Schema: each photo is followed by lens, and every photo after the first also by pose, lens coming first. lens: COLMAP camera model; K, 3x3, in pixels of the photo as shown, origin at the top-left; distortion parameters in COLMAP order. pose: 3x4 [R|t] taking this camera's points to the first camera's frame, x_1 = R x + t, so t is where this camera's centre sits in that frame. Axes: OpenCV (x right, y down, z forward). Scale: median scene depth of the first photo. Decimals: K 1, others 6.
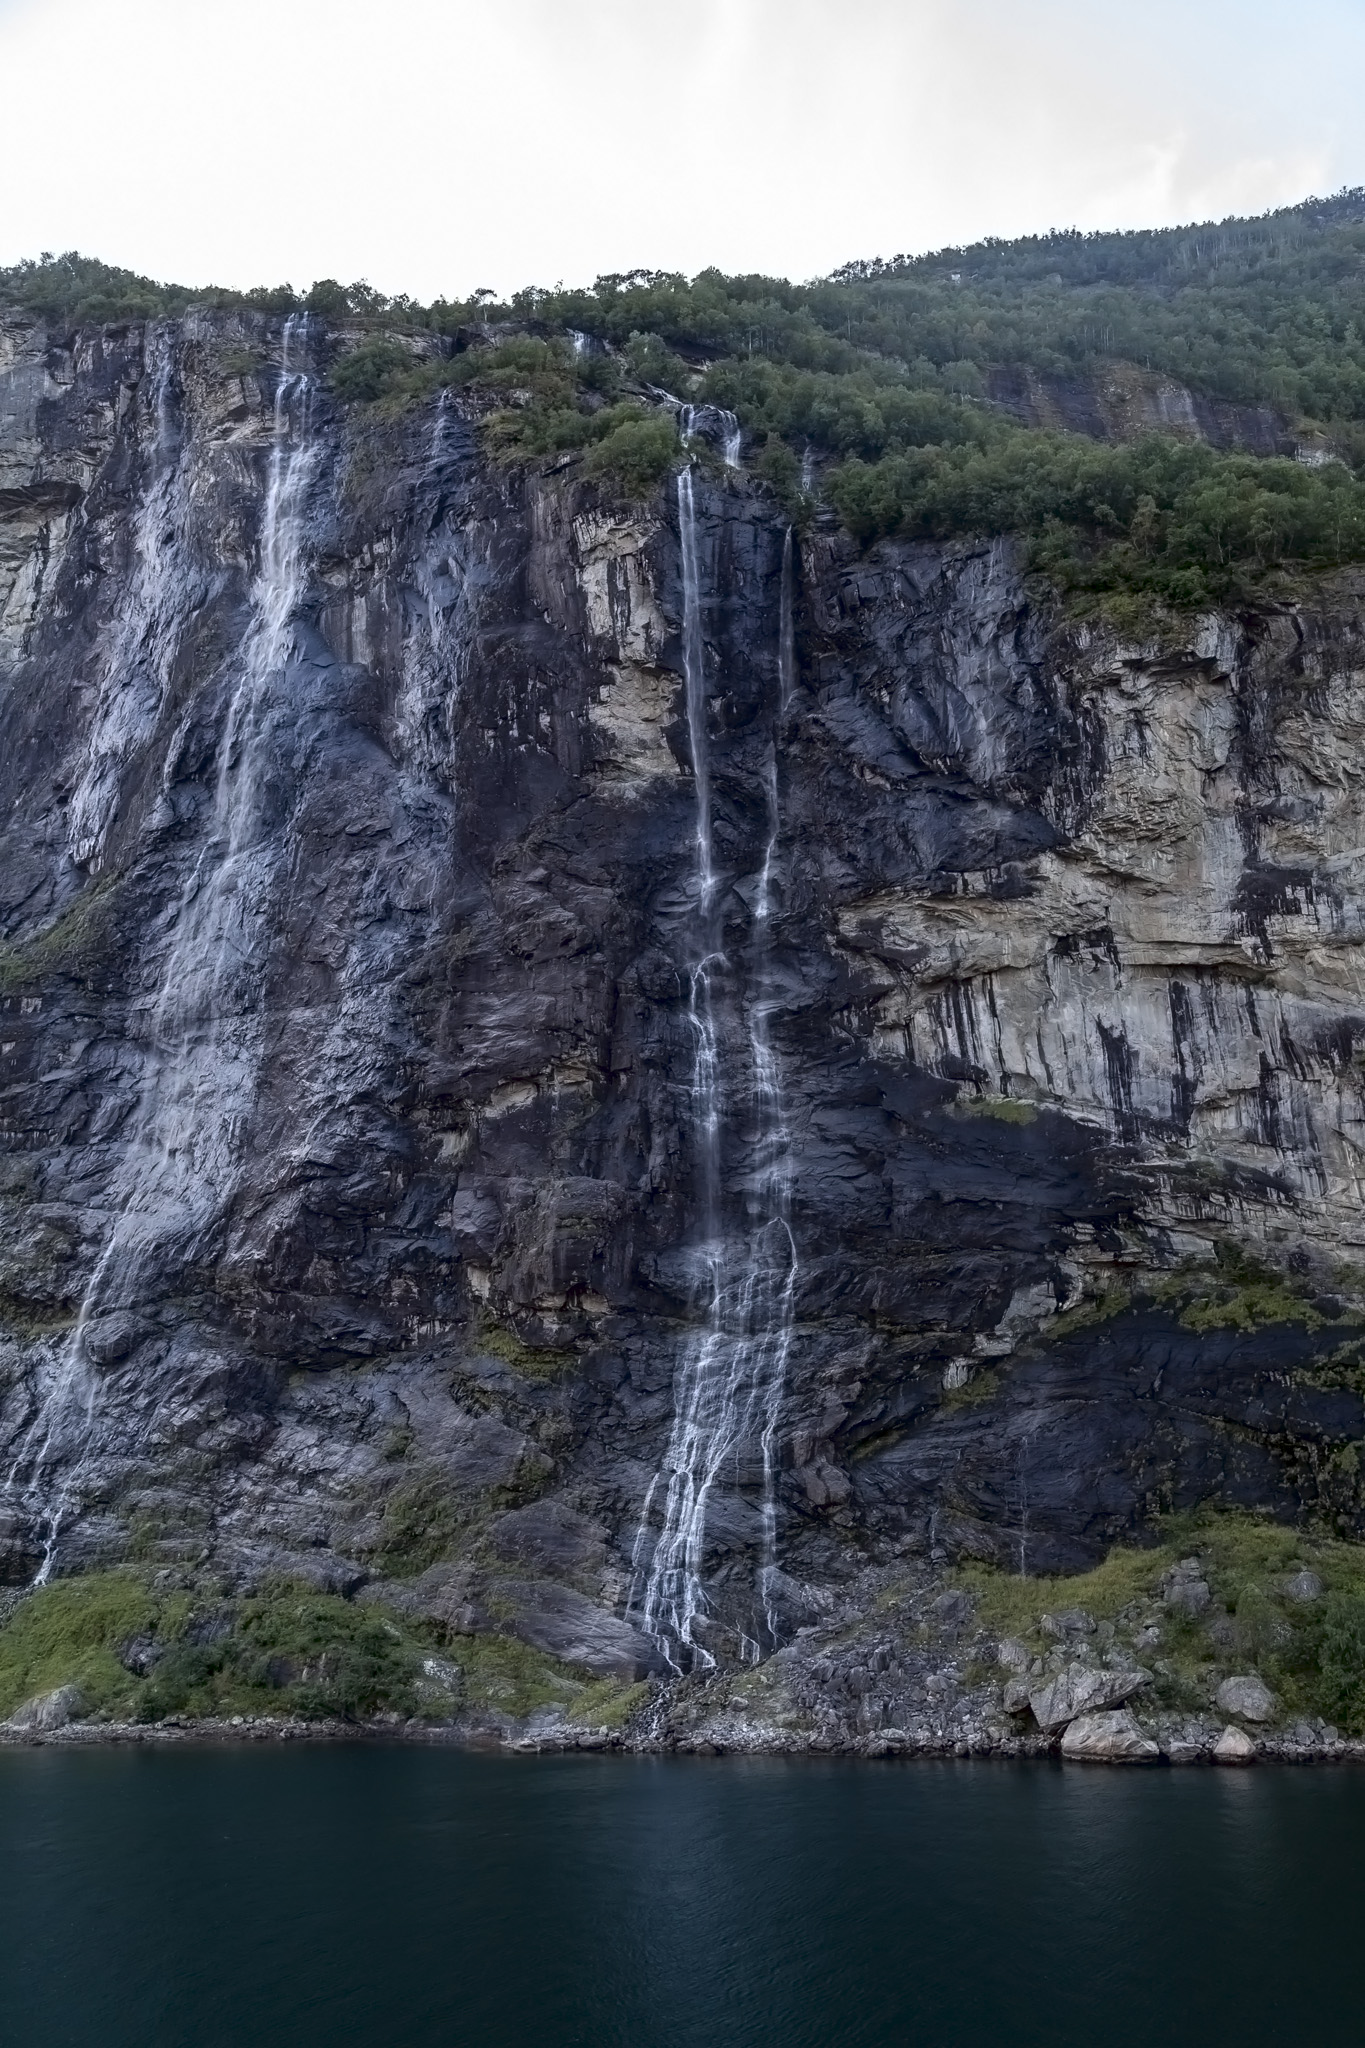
lens RADIAL K [[1878.9, 0, 826.7], [0, 1878.9, 1045.4], [0, 0, 1]] dist [0.004166, -0.003694]
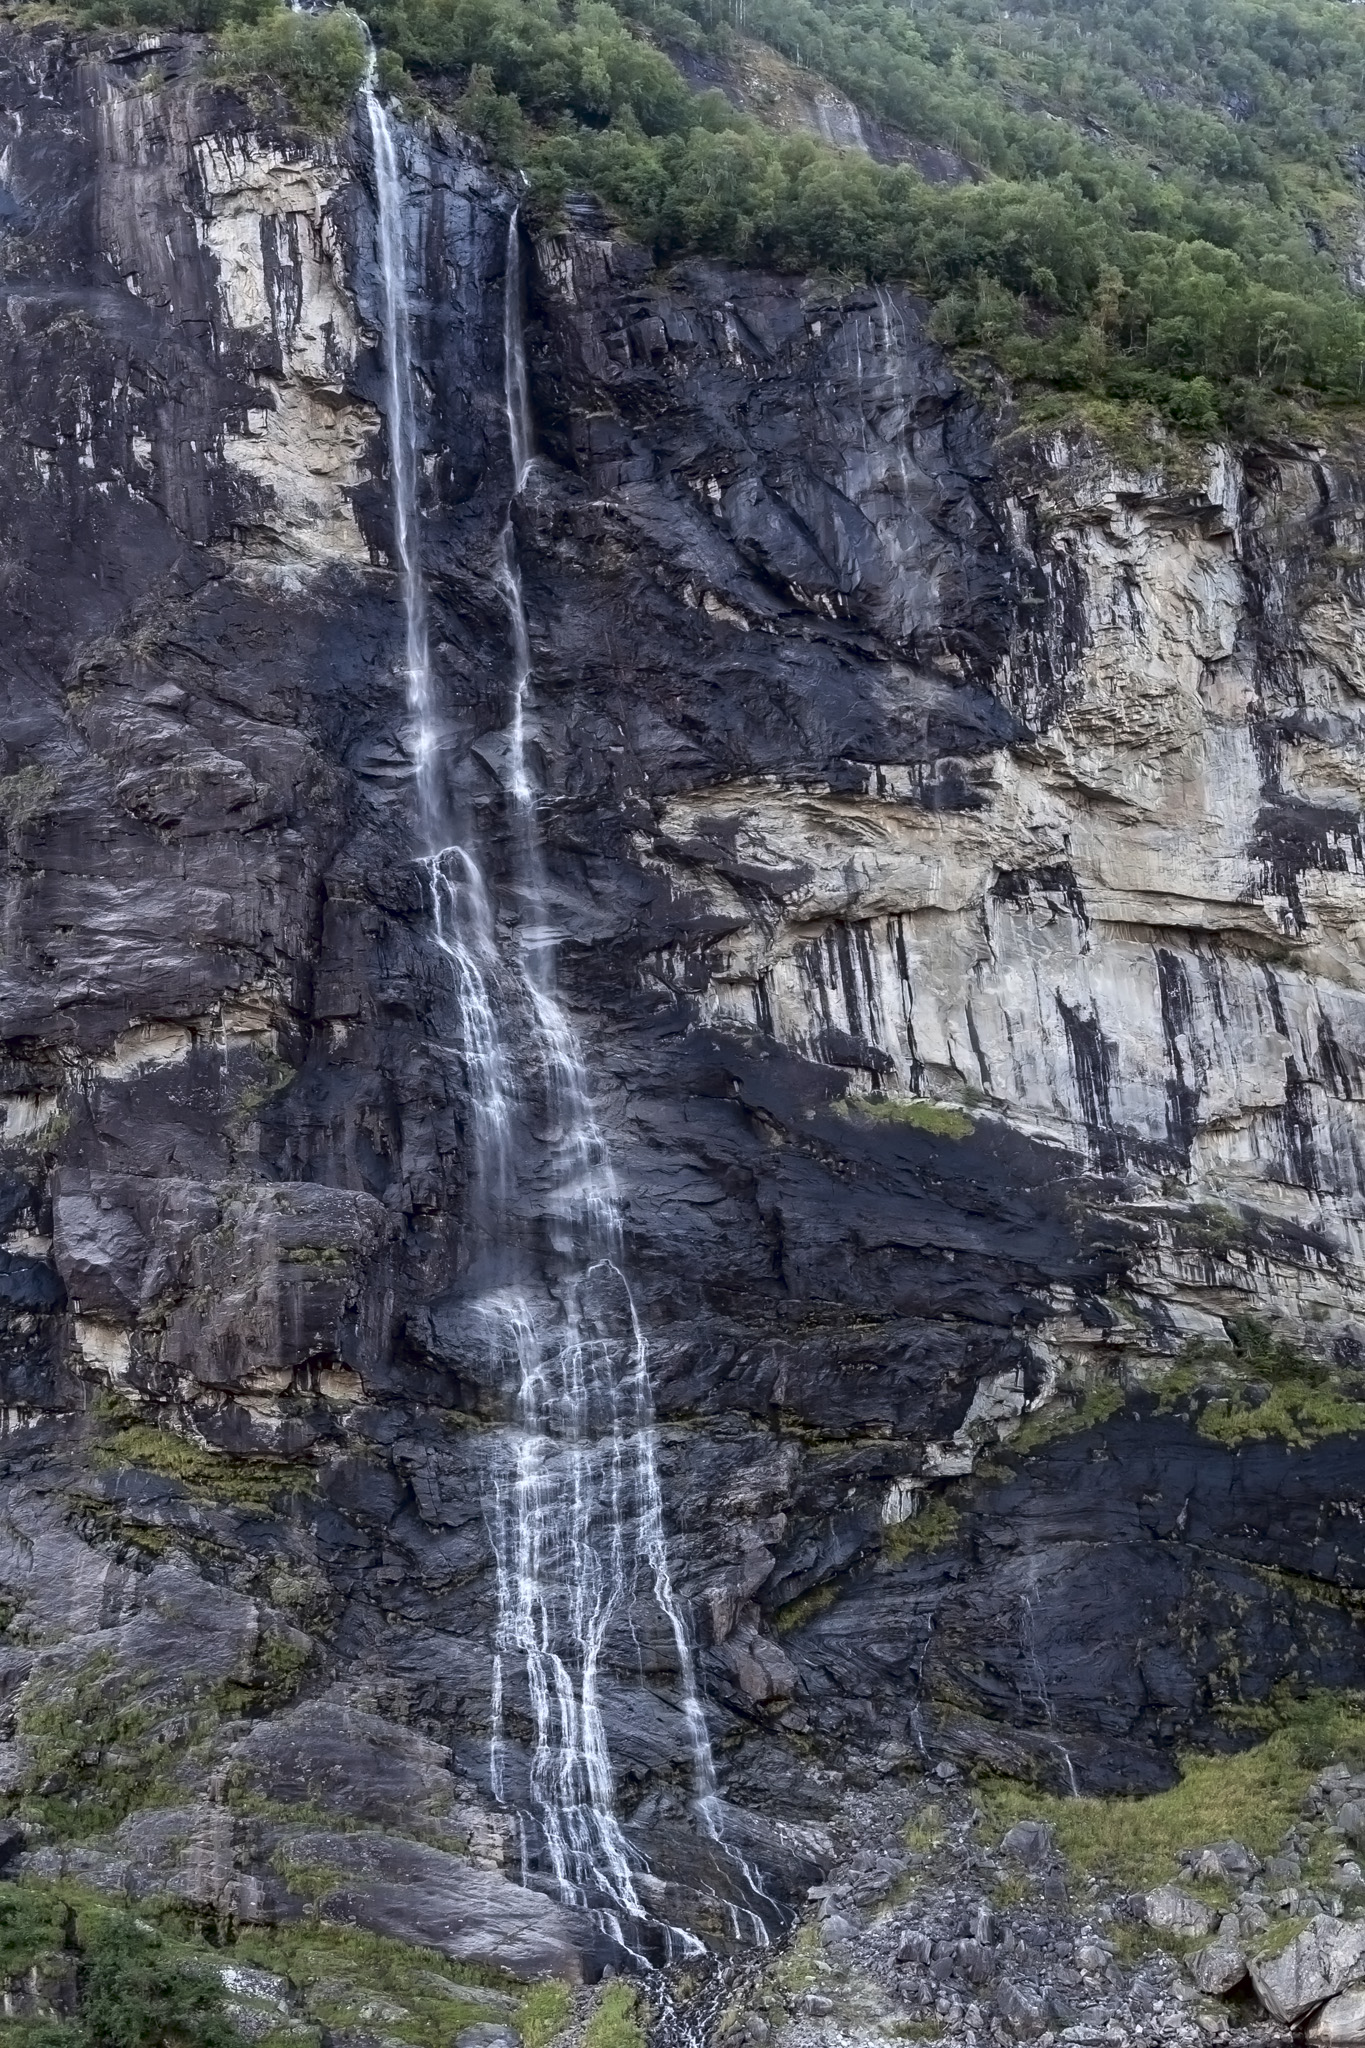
lens RADIAL K [[2856.6, 0, 679.1], [0, 2856.6, 889.1], [0, 0, 1]] dist [0.026952, -0.032362]
pose [[0.925249, 0.087455, 0.369142, -0.375295], [-0.069911, 0.995707, -0.060665, 0.021311], [-0.372863, 0.030323, 0.927391, 0.062820]]
